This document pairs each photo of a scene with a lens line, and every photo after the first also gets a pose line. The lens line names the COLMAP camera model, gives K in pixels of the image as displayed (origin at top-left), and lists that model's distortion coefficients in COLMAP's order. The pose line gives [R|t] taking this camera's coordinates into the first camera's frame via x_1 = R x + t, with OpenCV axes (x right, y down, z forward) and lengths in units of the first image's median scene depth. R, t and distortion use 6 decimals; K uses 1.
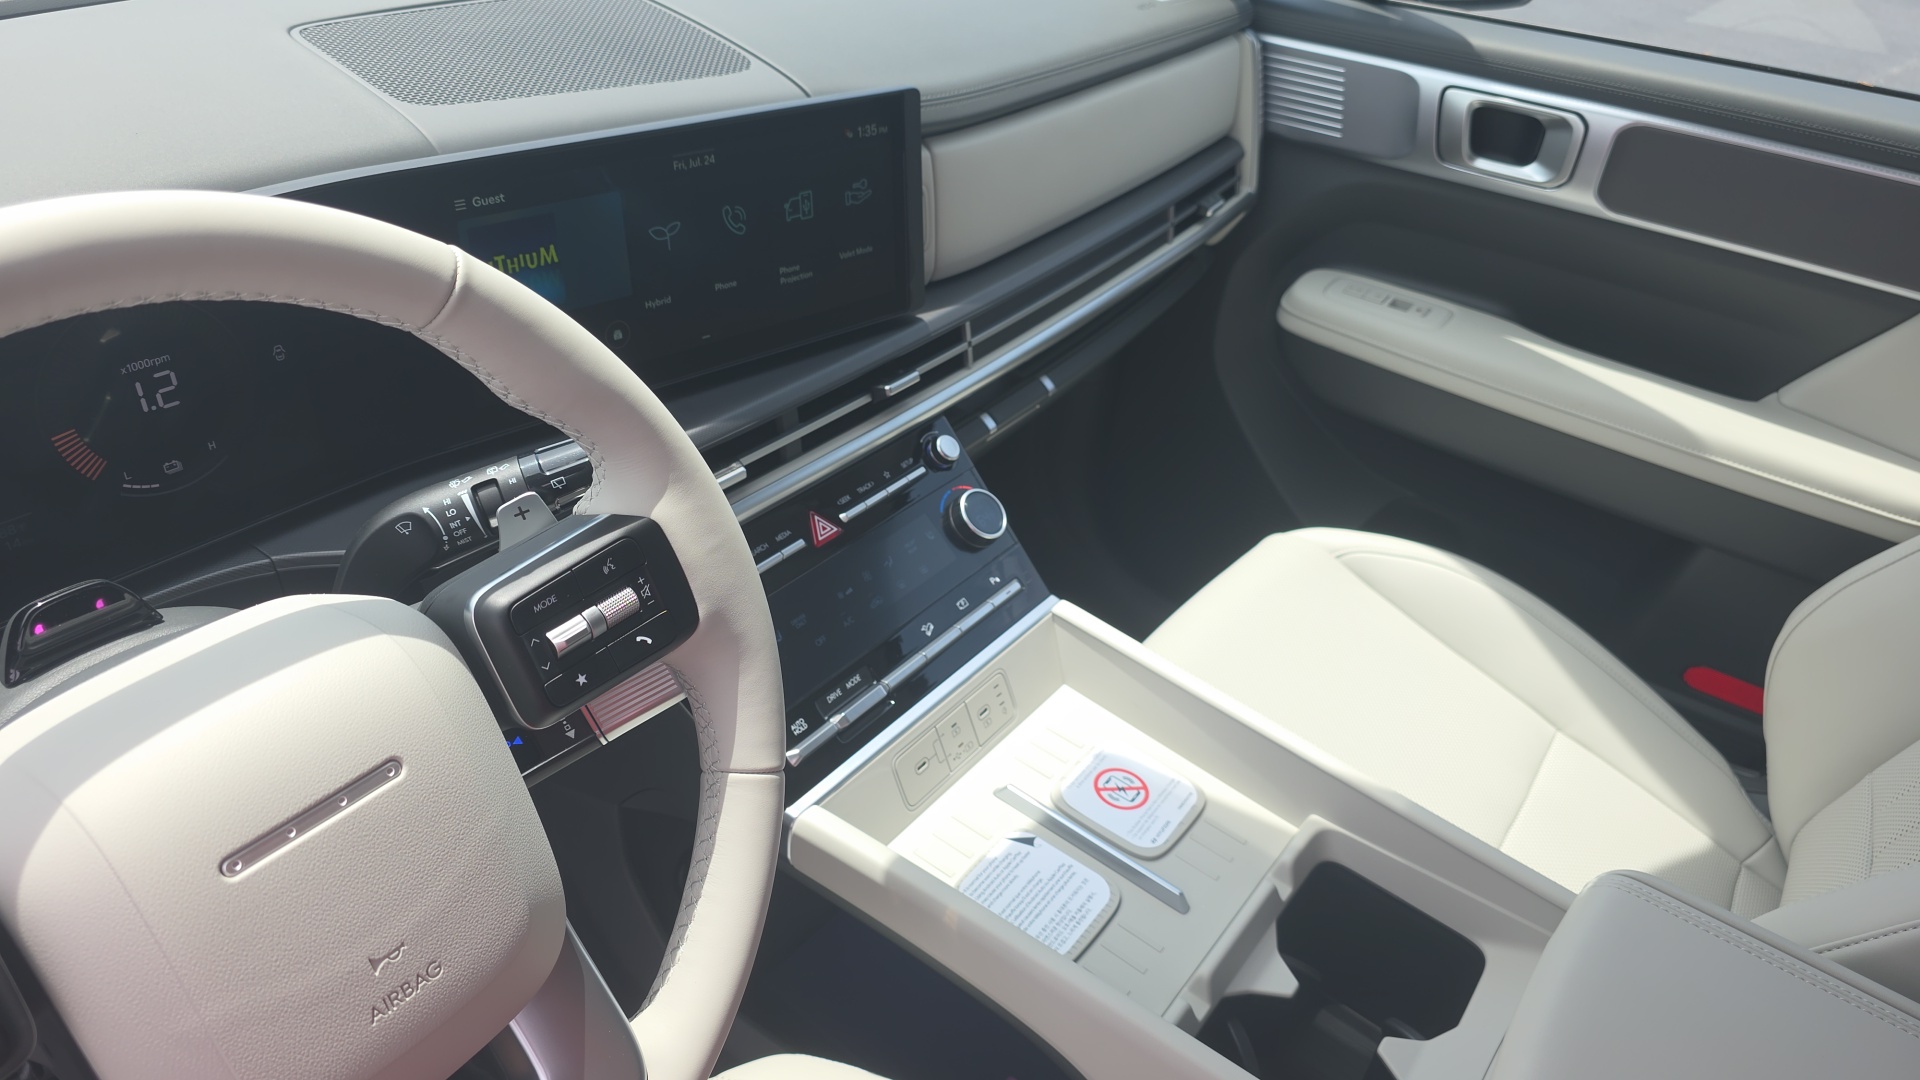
lens RADIAL K [[1296.3, 0, 942.7], [0, 1296.3, 528.3], [0, 0, 1]] dist [0.043234, -0.049278]
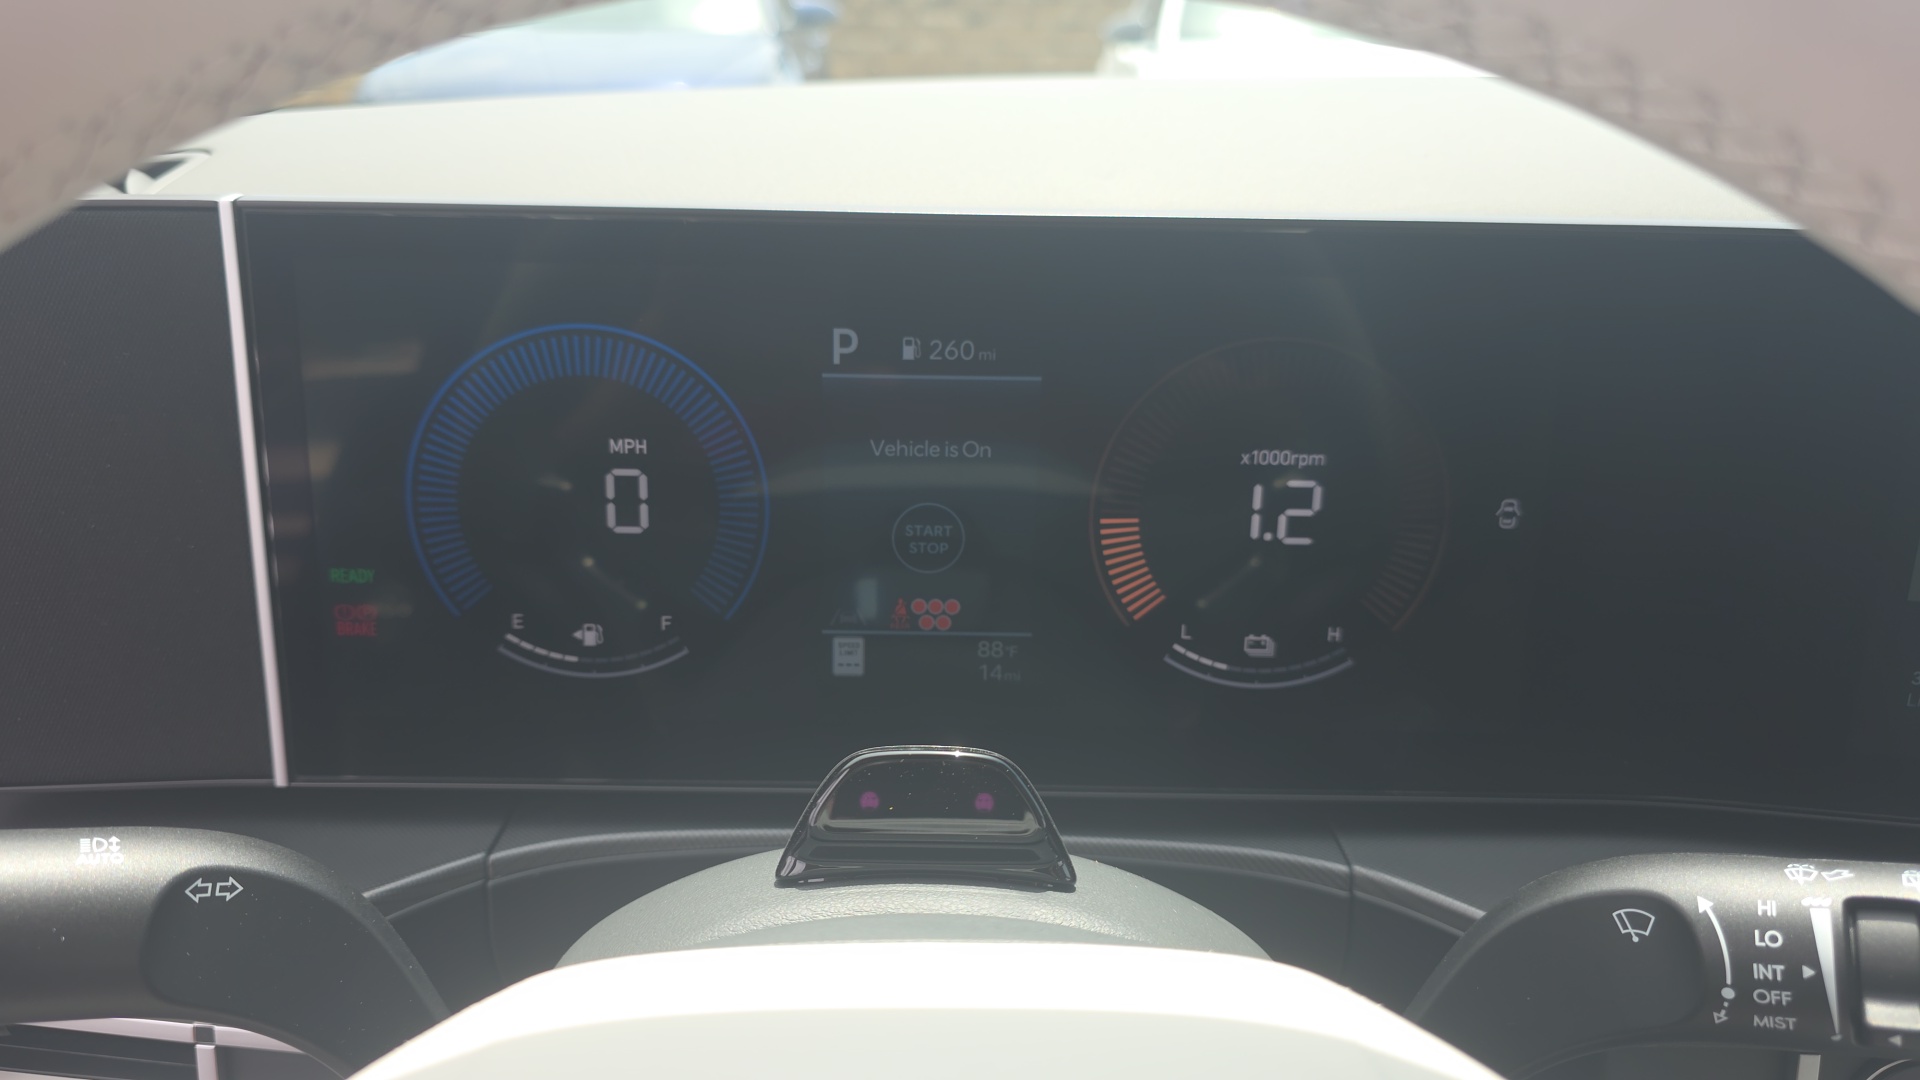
lens RADIAL K [[1296.3, 0, 953.5], [0, 1296.3, 532.6], [0, 0, 1]] dist [0.043234, -0.049278]
pose [[0.617333, 0.213981, -0.757042, -0.178464], [-0.402249, 0.912851, -0.069995, 0.001651], [0.676089, 0.347730, 0.649606, 0.373167]]
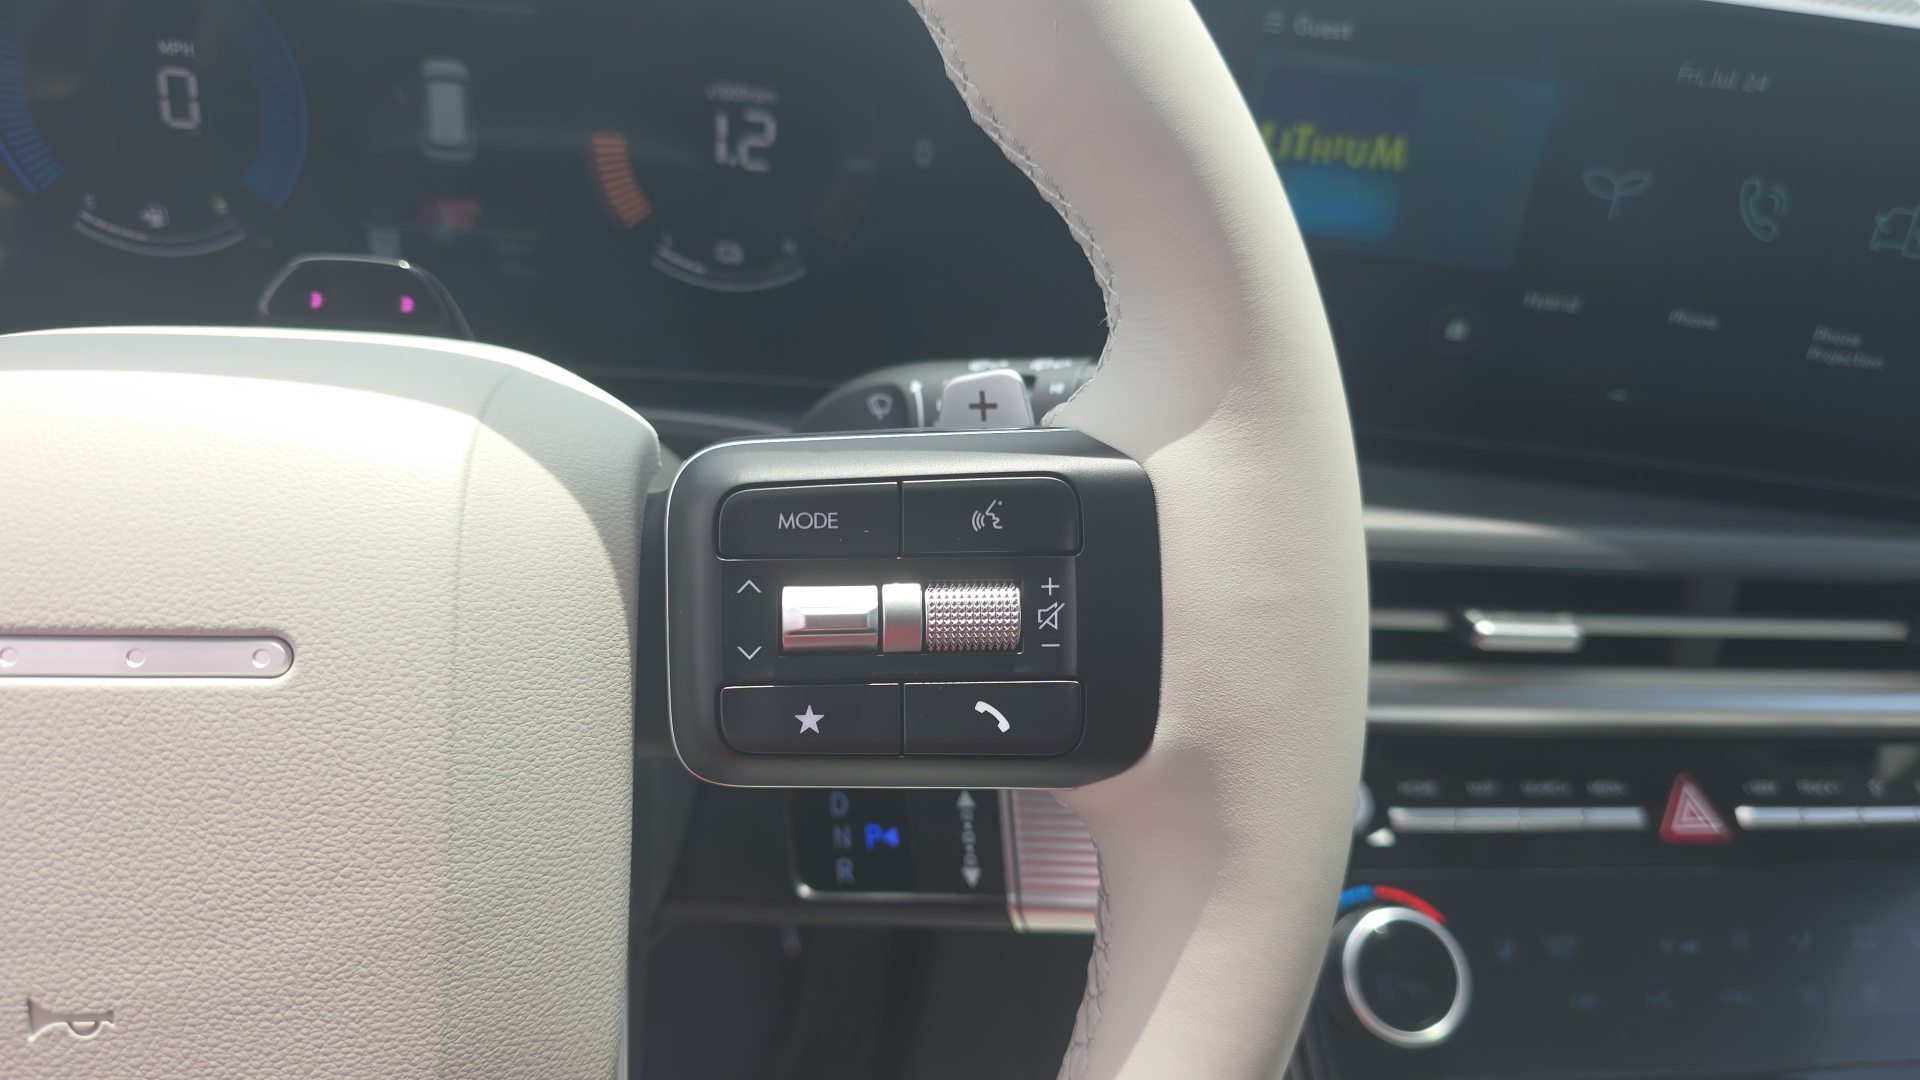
lens RADIAL K [[1346.6, 0, 944.8], [0, 1346.6, 544.9], [0, 0, 1]] dist [0.004140, -0.027231]
pose [[0.687789, 0.345792, -0.638258, 0.009727], [-0.430755, 0.902134, 0.024570, 0.019779], [0.584291, 0.258034, 0.769430, 0.391795]]
